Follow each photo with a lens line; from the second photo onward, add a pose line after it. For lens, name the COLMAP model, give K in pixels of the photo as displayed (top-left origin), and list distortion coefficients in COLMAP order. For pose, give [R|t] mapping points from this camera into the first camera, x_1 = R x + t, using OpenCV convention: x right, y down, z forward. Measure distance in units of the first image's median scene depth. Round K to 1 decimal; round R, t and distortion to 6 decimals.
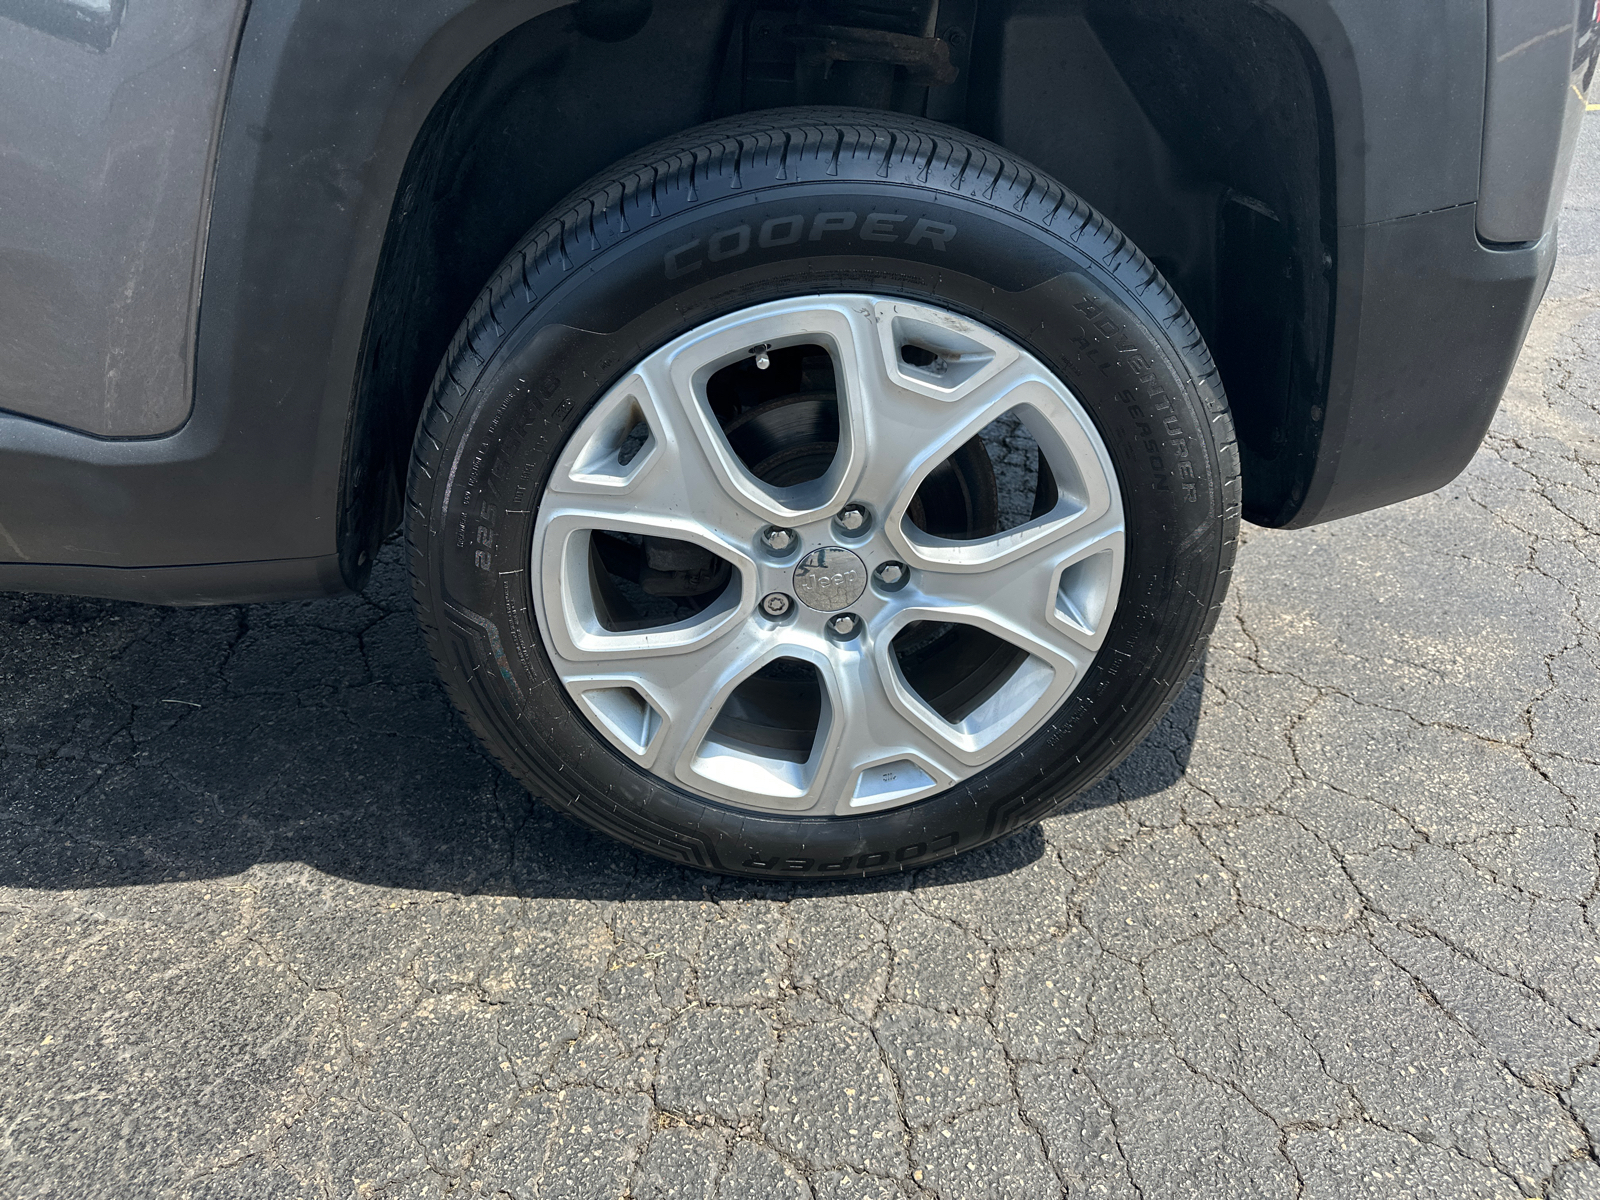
lens RADIAL K [[1140.3, 0, 801.7], [0, 1140.3, 587.5], [0, 0, 1]] dist [0.012572, -0.019296]
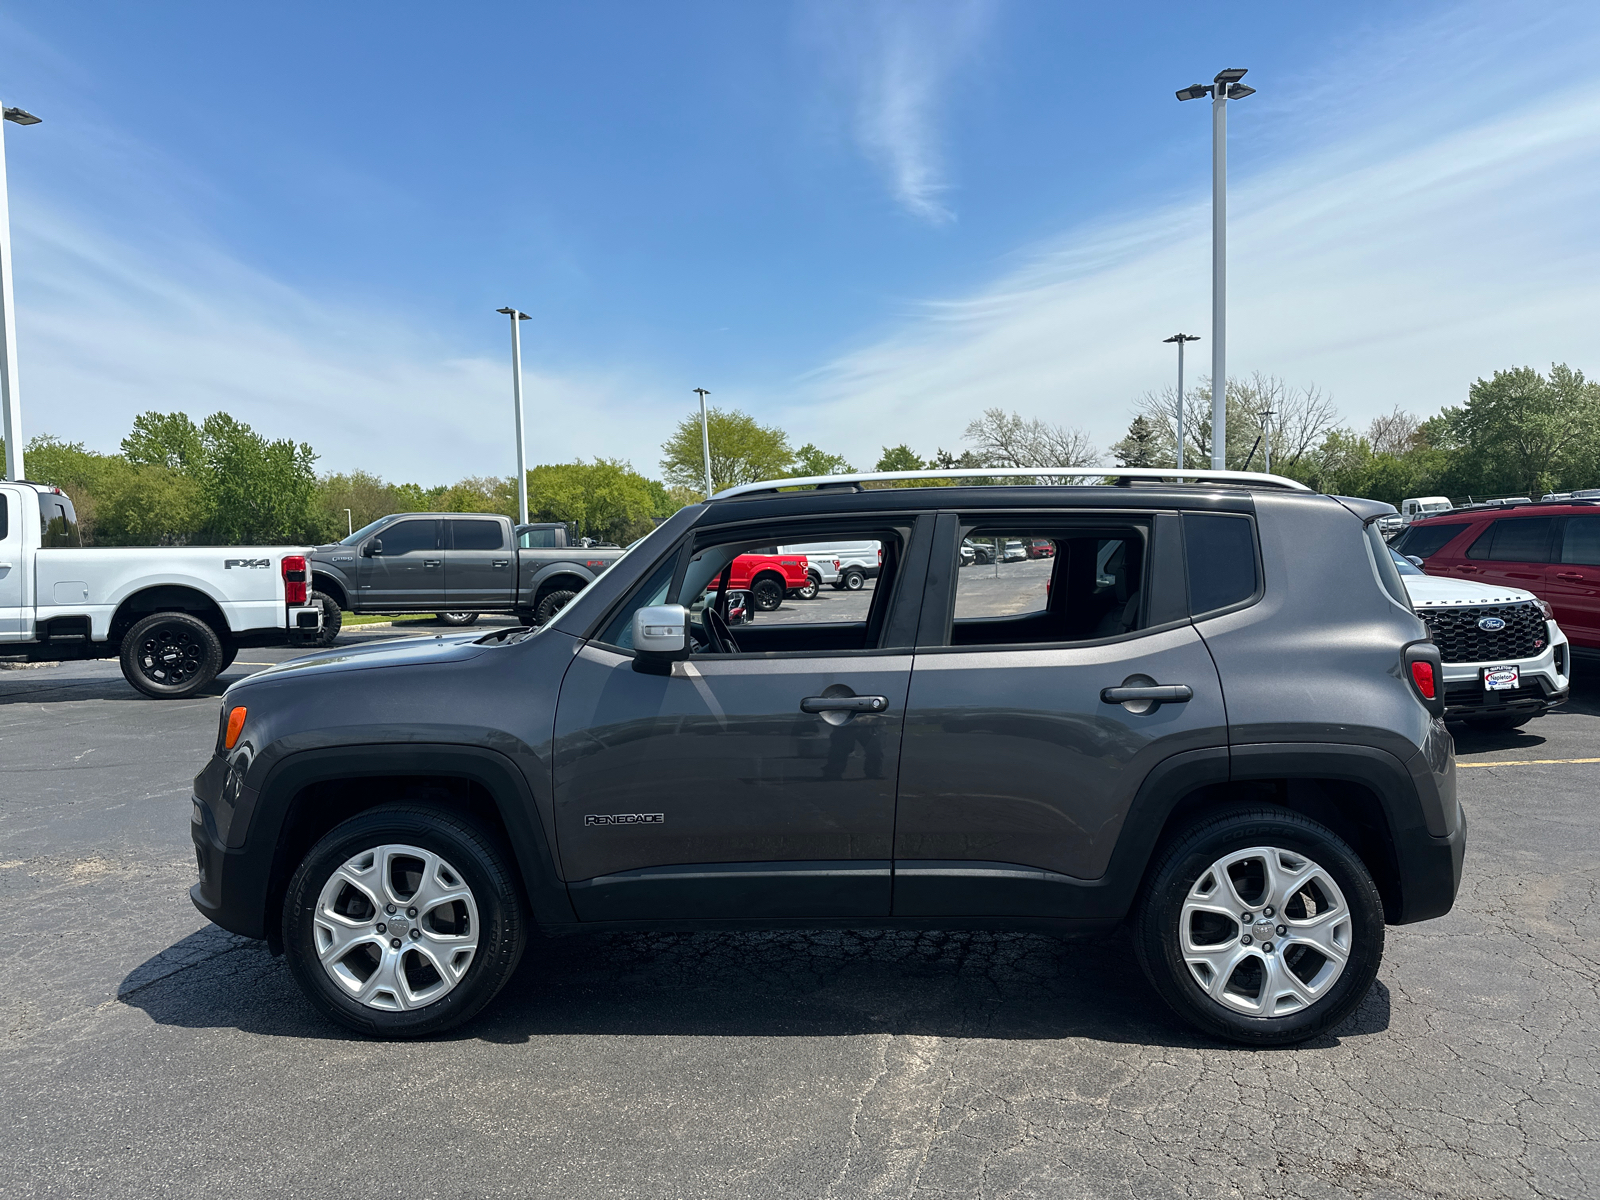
lens RADIAL K [[1119.8, 0, 800.0], [0, 1119.8, 600.0], [0, 0, 1]] dist [0.106327, -0.189202]
pose [[0.993295, -0.019190, -0.114004, -0.945961], [-0.039640, 0.869812, -0.491789, 0.859198], [0.108599, 0.493010, 0.863219, -2.578828]]
